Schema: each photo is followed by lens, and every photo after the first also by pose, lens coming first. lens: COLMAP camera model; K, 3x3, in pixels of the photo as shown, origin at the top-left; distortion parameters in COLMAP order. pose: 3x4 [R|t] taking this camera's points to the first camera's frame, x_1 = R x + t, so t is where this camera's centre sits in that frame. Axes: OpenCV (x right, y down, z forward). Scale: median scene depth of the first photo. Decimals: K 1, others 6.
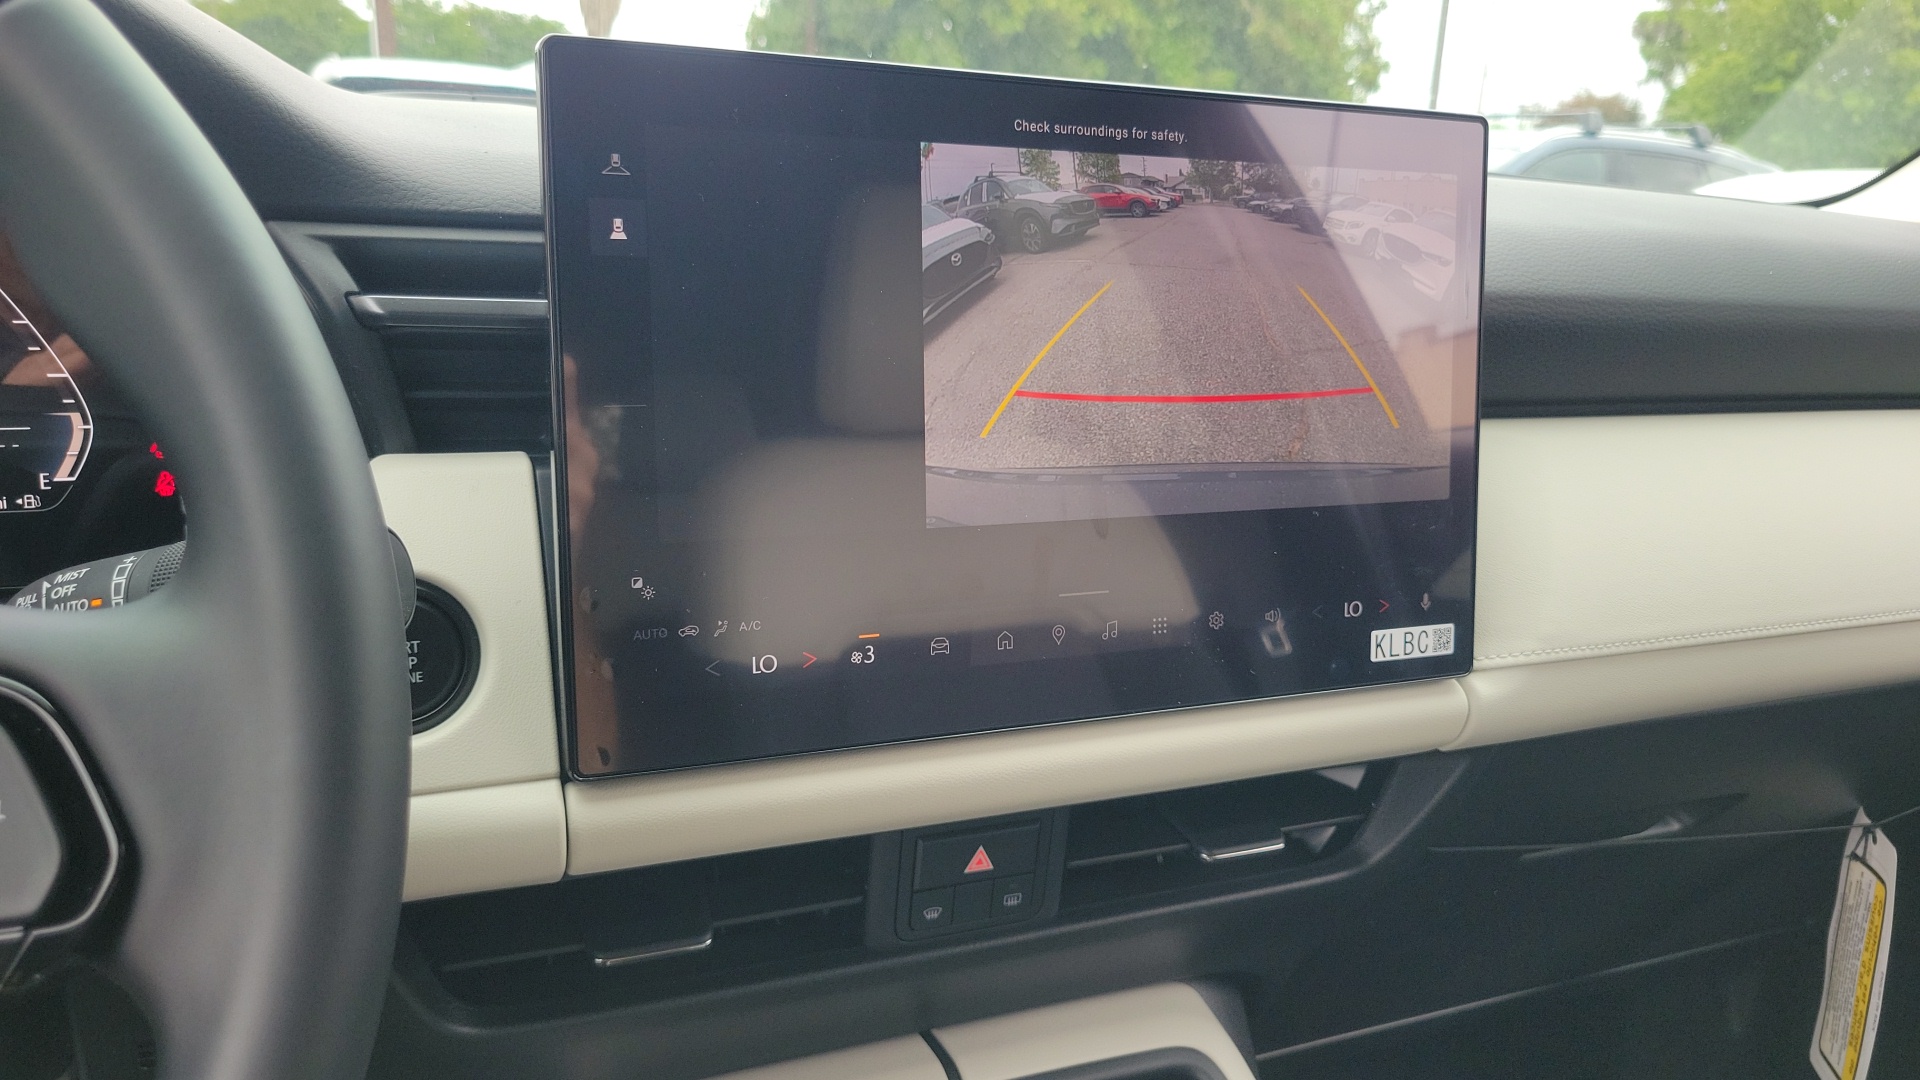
lens RADIAL K [[1470.6, 0, 974.9], [0, 1470.6, 531.5], [0, 0, 1]] dist [0.037810, -0.019123]
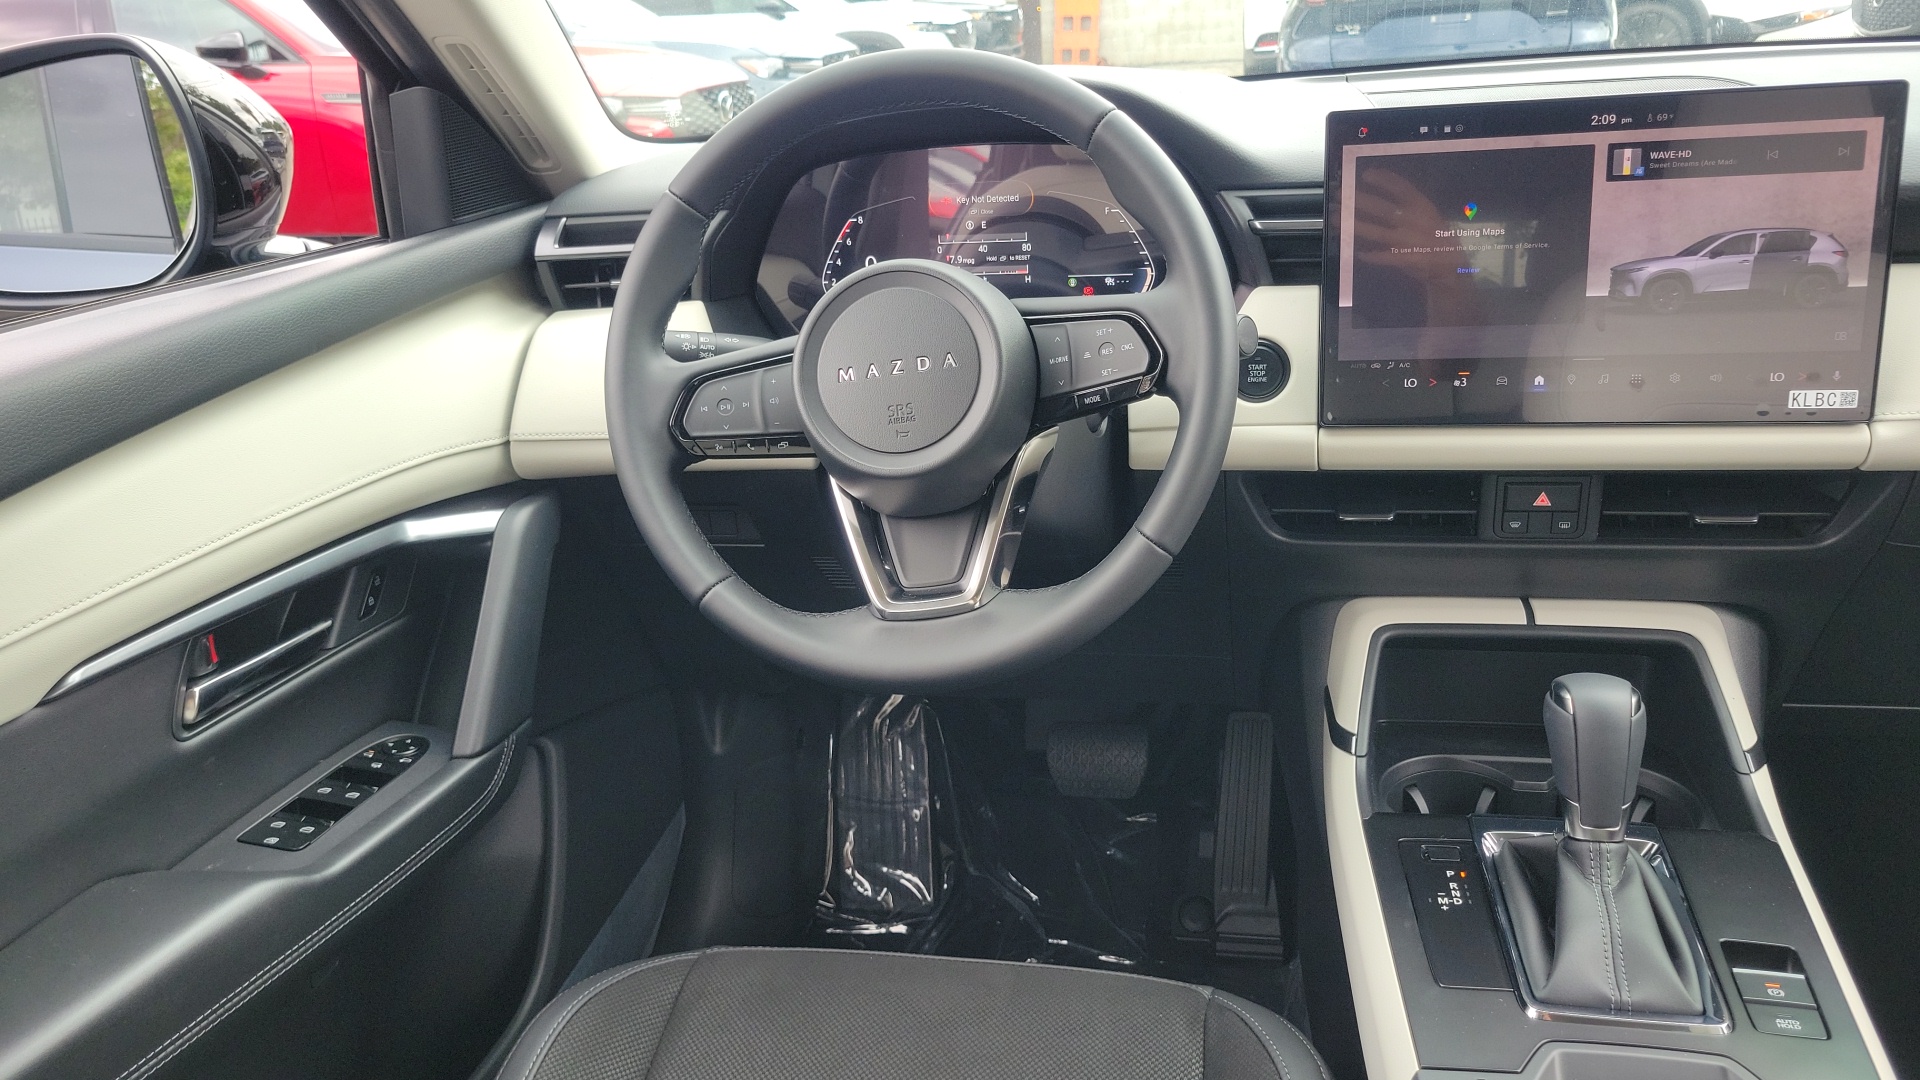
lens RADIAL K [[1470.6, 0, 955.7], [0, 1470.6, 547.2], [0, 0, 1]] dist [0.037810, -0.019123]
pose [[0.790294, 0.115739, -0.601697, 0.563586], [-0.030908, 0.988278, 0.149504, 0.018821], [0.611948, -0.099555, 0.784607, -0.987184]]
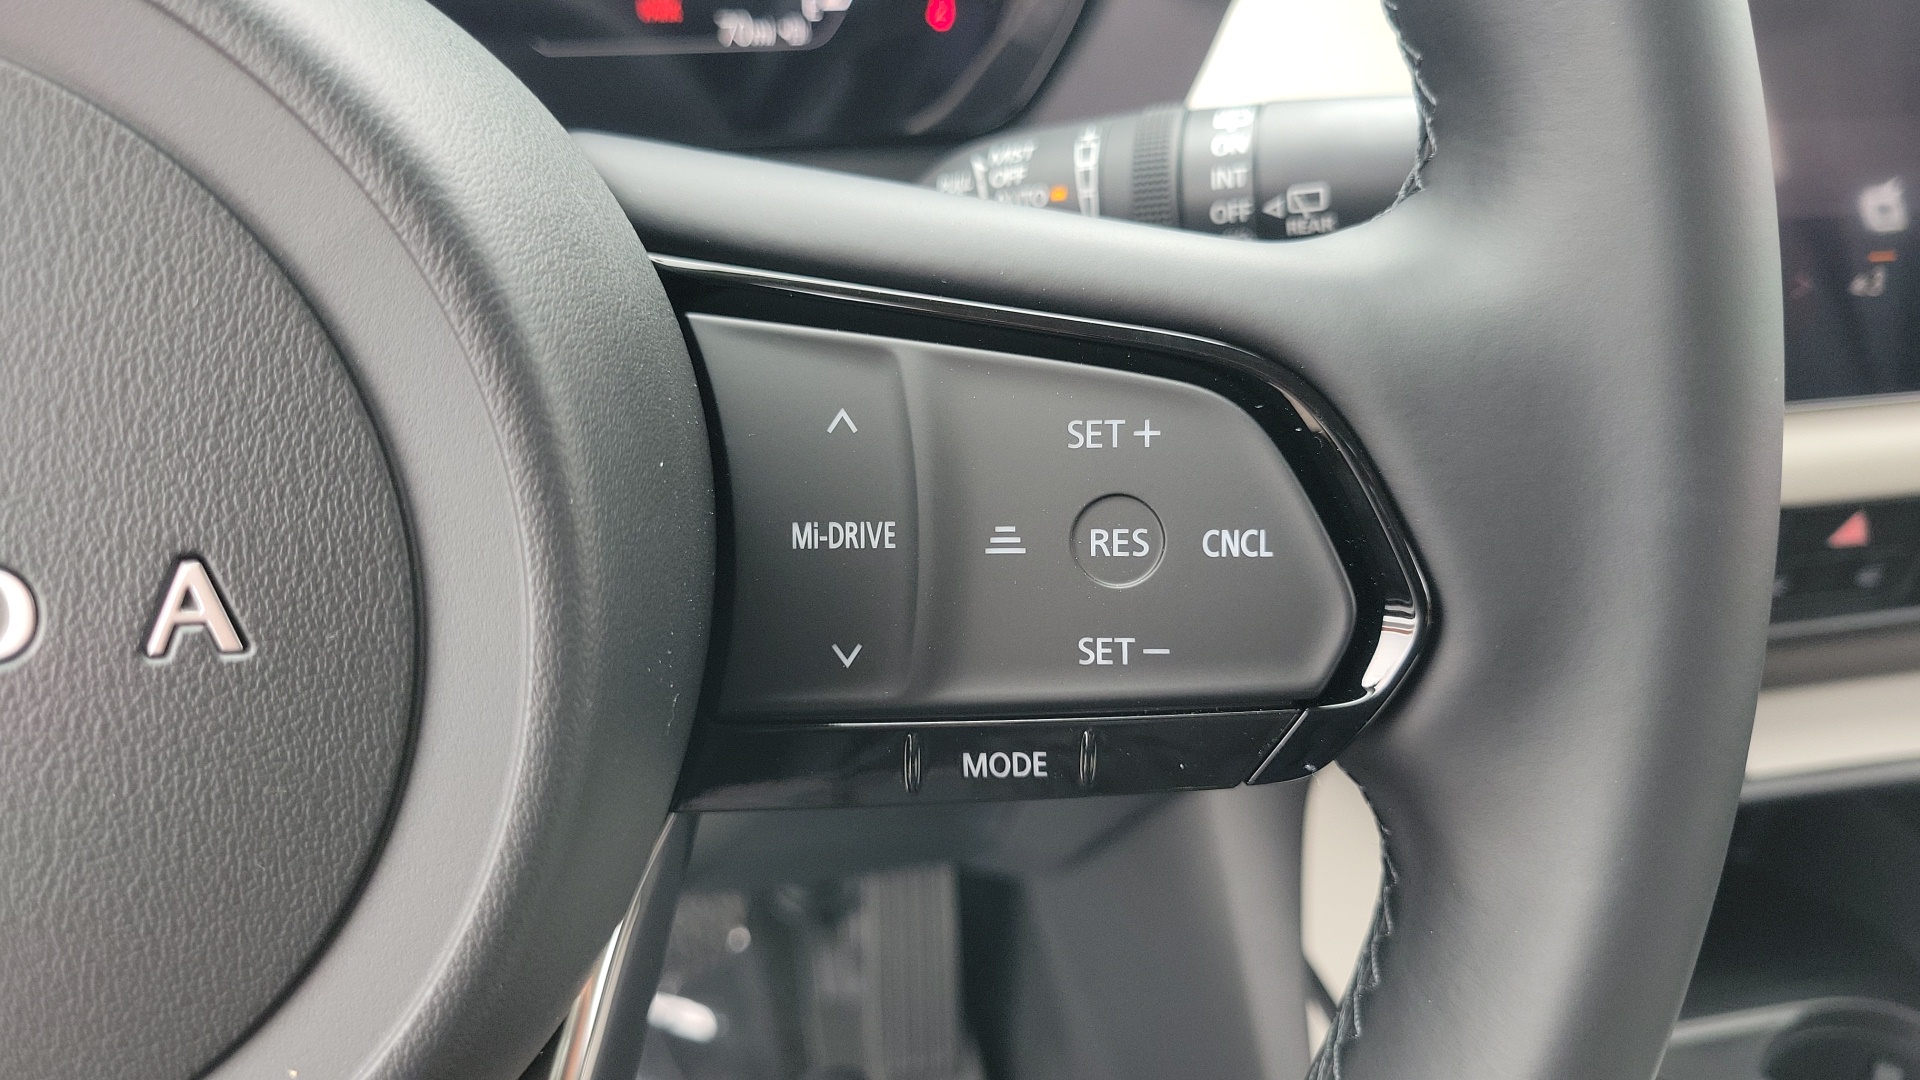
lens RADIAL K [[1470.6, 0, 976.2], [0, 1470.6, 551.9], [0, 0, 1]] dist [0.037810, -0.019123]
pose [[0.975265, 0.093332, -0.200367, -0.294466], [-0.022995, 0.944404, 0.327983, -0.016697], [0.219838, -0.315263, 0.923190, 0.148200]]
